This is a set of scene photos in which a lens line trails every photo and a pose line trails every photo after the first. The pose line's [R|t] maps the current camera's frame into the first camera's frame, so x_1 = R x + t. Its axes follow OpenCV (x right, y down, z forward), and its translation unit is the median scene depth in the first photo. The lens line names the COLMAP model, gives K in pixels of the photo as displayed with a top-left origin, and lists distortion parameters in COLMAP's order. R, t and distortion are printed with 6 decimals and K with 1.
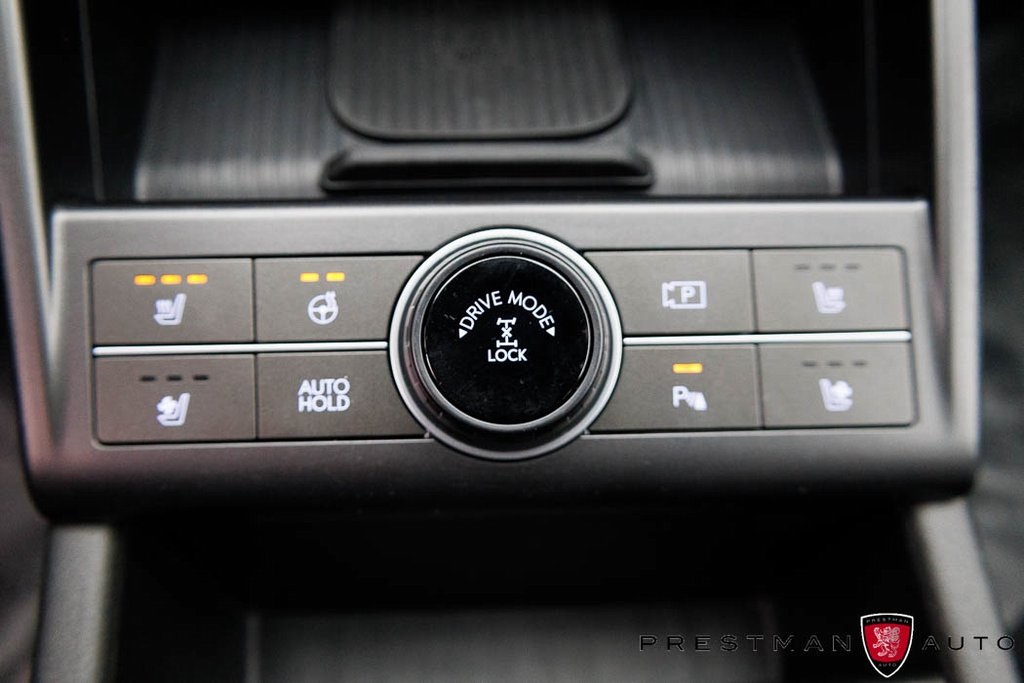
lens RADIAL K [[832.0, 0, 512.0], [0, 832.0, 341.5], [0, 0, 1]] dist [-0.002291, -0.001183]
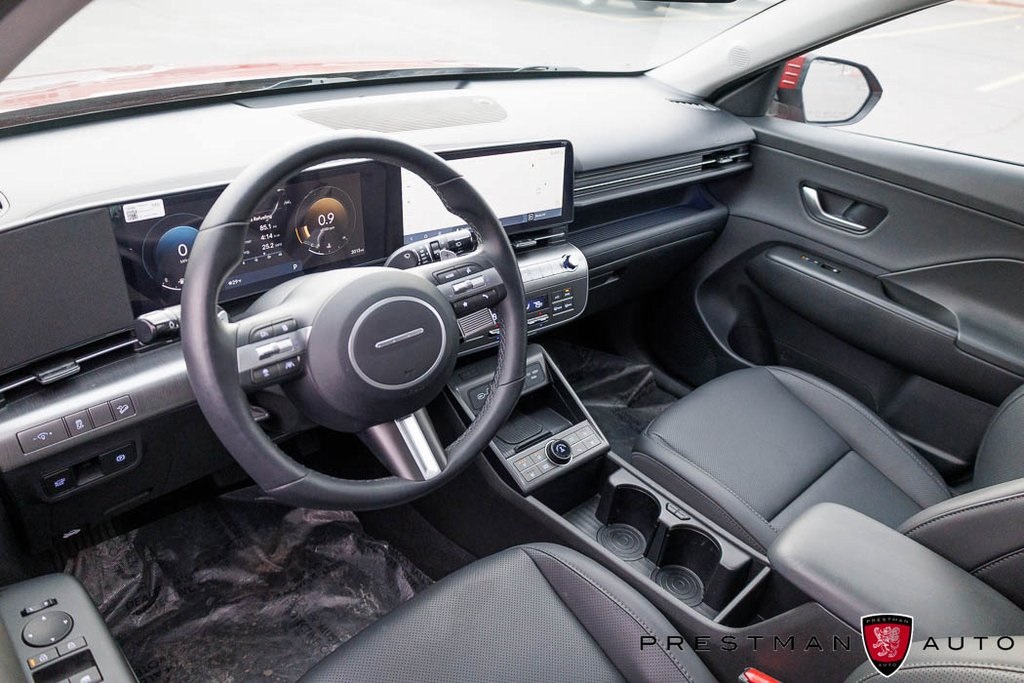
lens RADIAL K [[711.7, 0, 512.0], [0, 711.7, 341.5], [0, 0, 1]] dist [-0.034183, -0.000231]
pose [[0.770422, -0.279104, 0.573194, -3.706101], [0.516956, 0.799657, -0.305458, 0.932434], [-0.373104, 0.531648, 0.760358, -4.264602]]
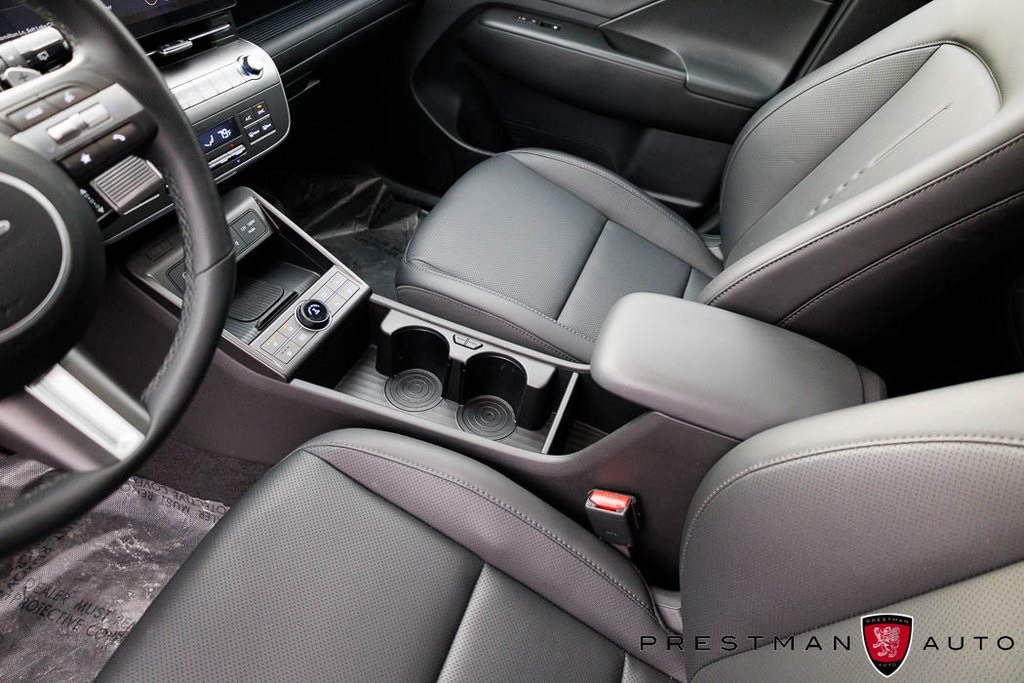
lens RADIAL K [[666.0, 0, 512.0], [0, 666.0, 341.5], [0, 0, 1]] dist [0.000785, 0.003932]
pose [[0.411668, -0.618423, 0.669389, -2.778691], [0.745690, 0.650835, 0.142690, 0.512979], [-0.523905, 0.440416, 0.729080, -3.260319]]
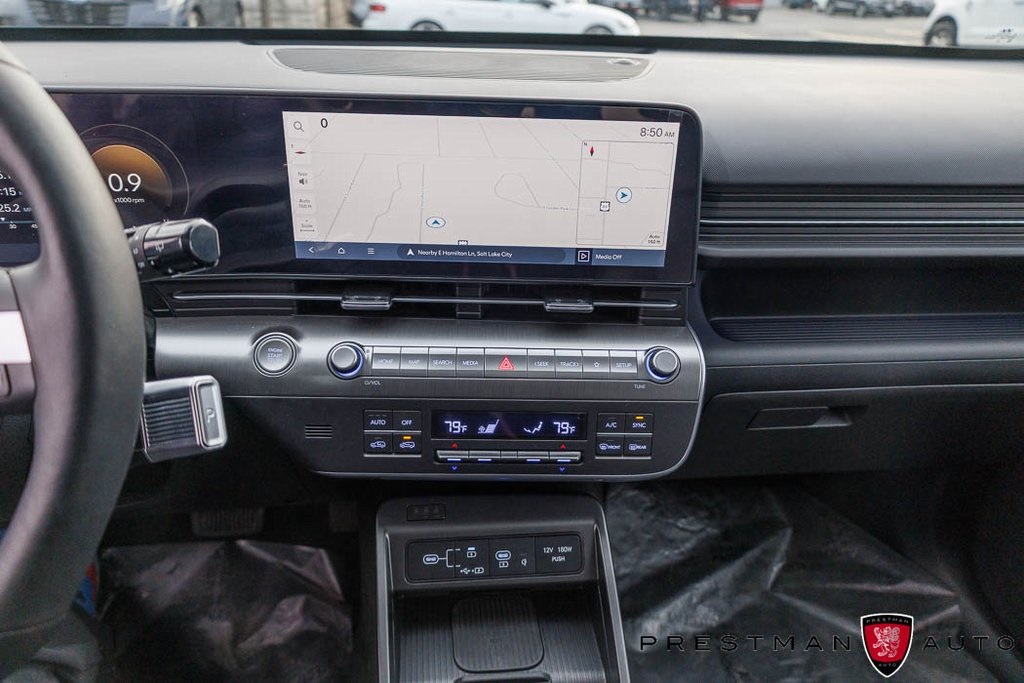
lens RADIAL K [[666.0, 0, 512.0], [0, 666.0, 341.5], [0, 0, 1]] dist [0.000785, 0.003932]
pose [[0.998435, -0.019024, 0.052584, -0.127018], [0.044611, 0.837982, -0.543871, 0.133533], [-0.033717, 0.545366, 0.837520, -2.392515]]
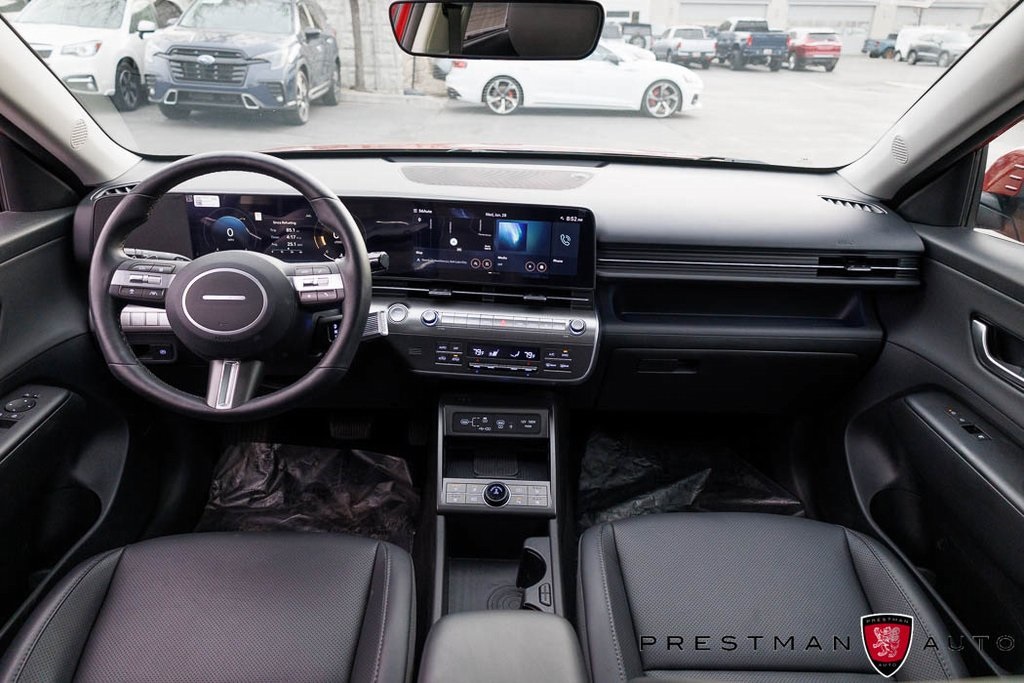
lens RADIAL K [[661.8, 0, 512.0], [0, 661.8, 341.5], [0, 0, 1]] dist [0.004688, 0.001222]
pose [[0.998574, 0.026858, -0.046128, 0.383876], [-0.048918, 0.806272, -0.589519, 2.470371], [0.021359, 0.590935, 0.806436, -4.842753]]
